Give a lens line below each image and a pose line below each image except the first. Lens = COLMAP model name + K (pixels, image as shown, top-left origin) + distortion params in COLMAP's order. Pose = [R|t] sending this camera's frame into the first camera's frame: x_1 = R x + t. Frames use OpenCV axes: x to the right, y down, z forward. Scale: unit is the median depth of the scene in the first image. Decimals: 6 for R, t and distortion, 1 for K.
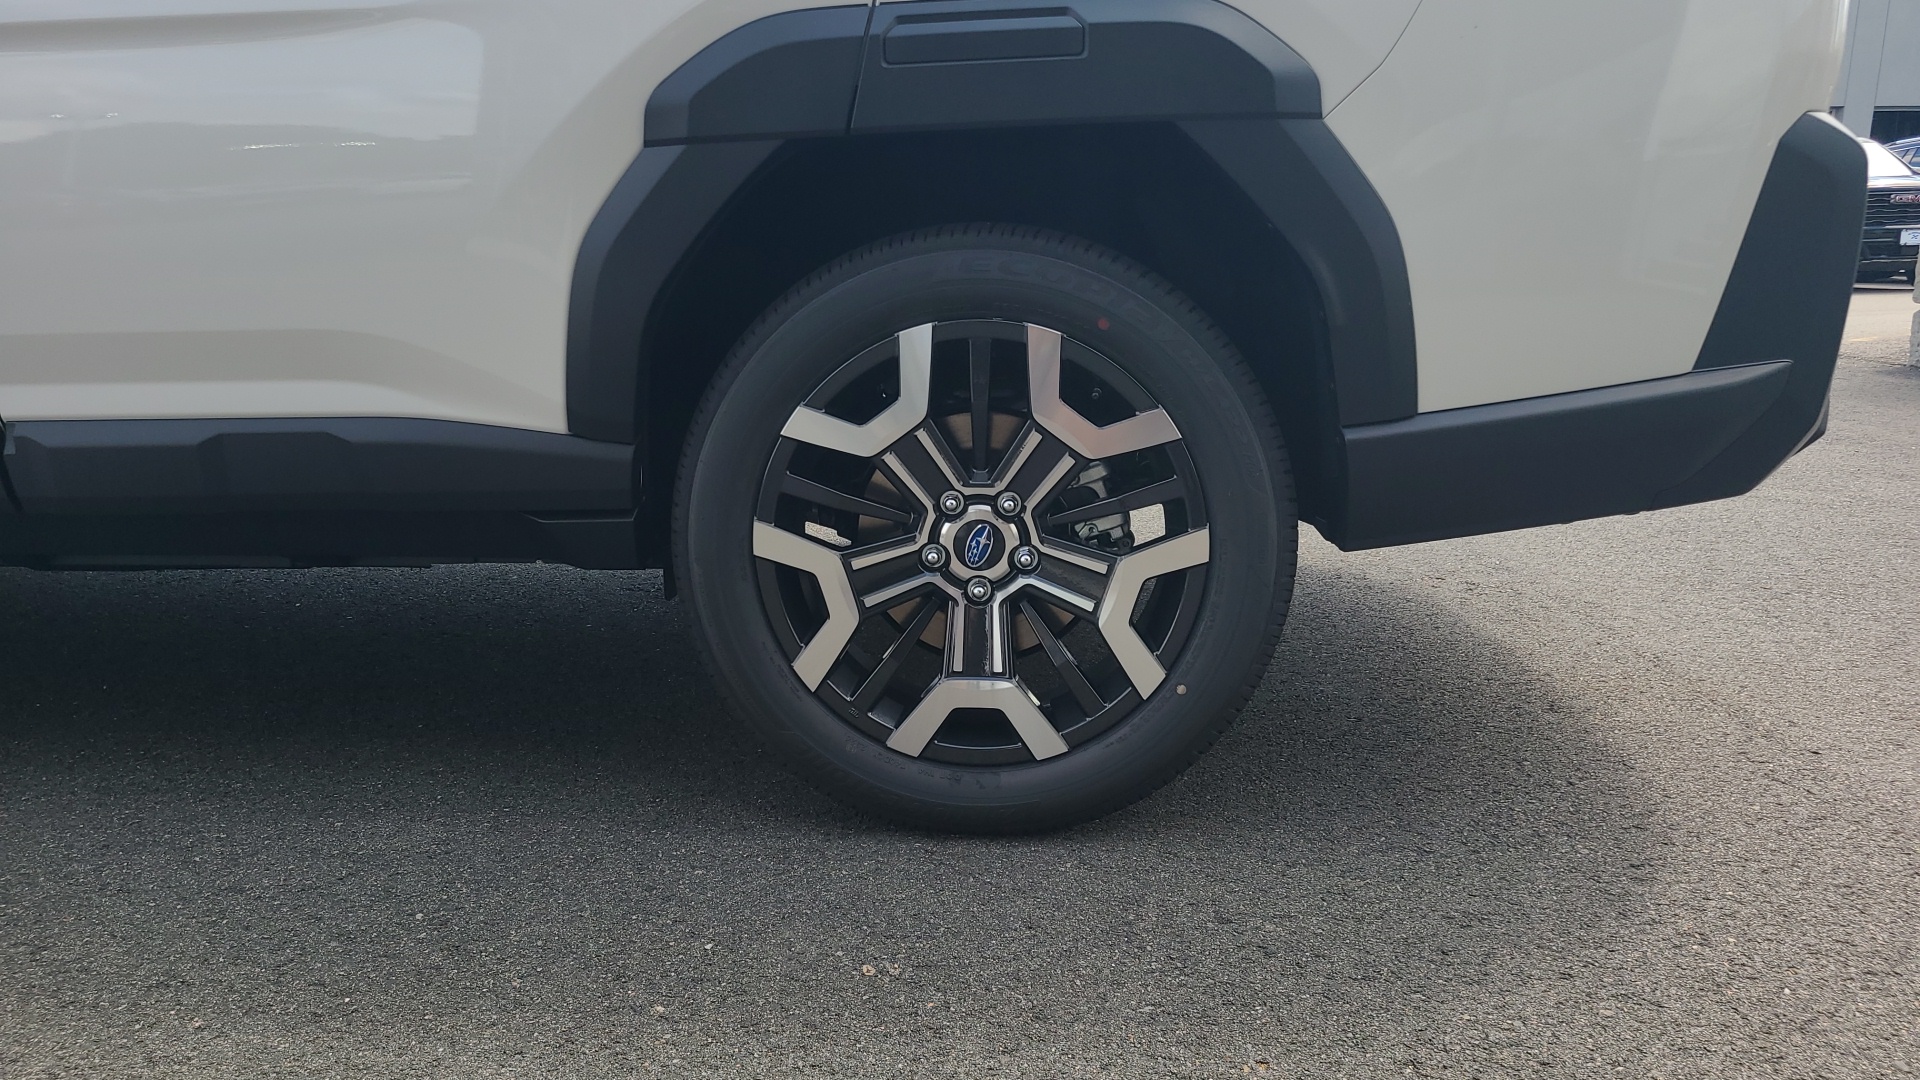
lens RADIAL K [[1437.1, 0, 935.4], [0, 1437.1, 537.3], [0, 0, 1]] dist [0.046860, -0.019725]
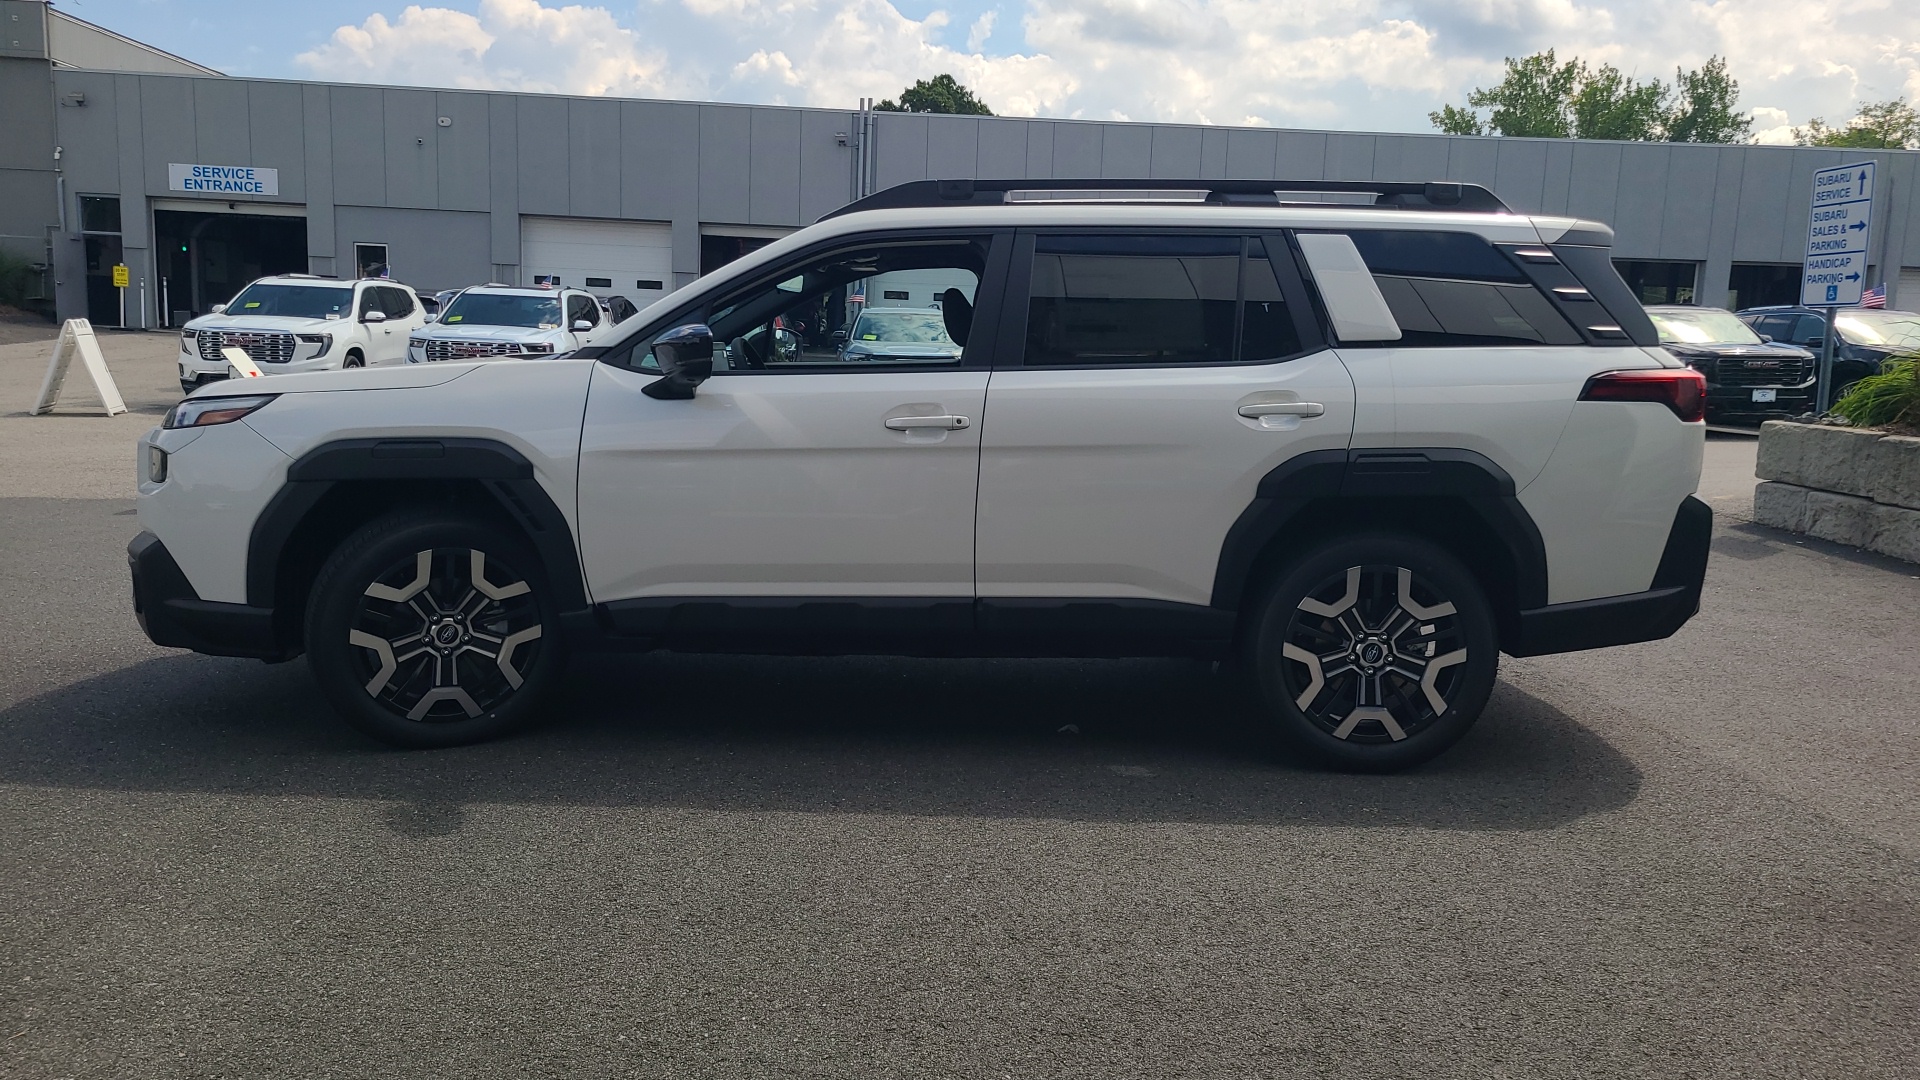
lens RADIAL K [[1437.1, 0, 946.5], [0, 1437.1, 539.0], [0, 0, 1]] dist [0.046860, -0.019725]
pose [[0.997371, 0.017849, 0.070228, -0.881963], [-0.013732, 0.998183, -0.058676, -0.035397], [-0.071148, 0.057557, 0.995804, -1.442721]]
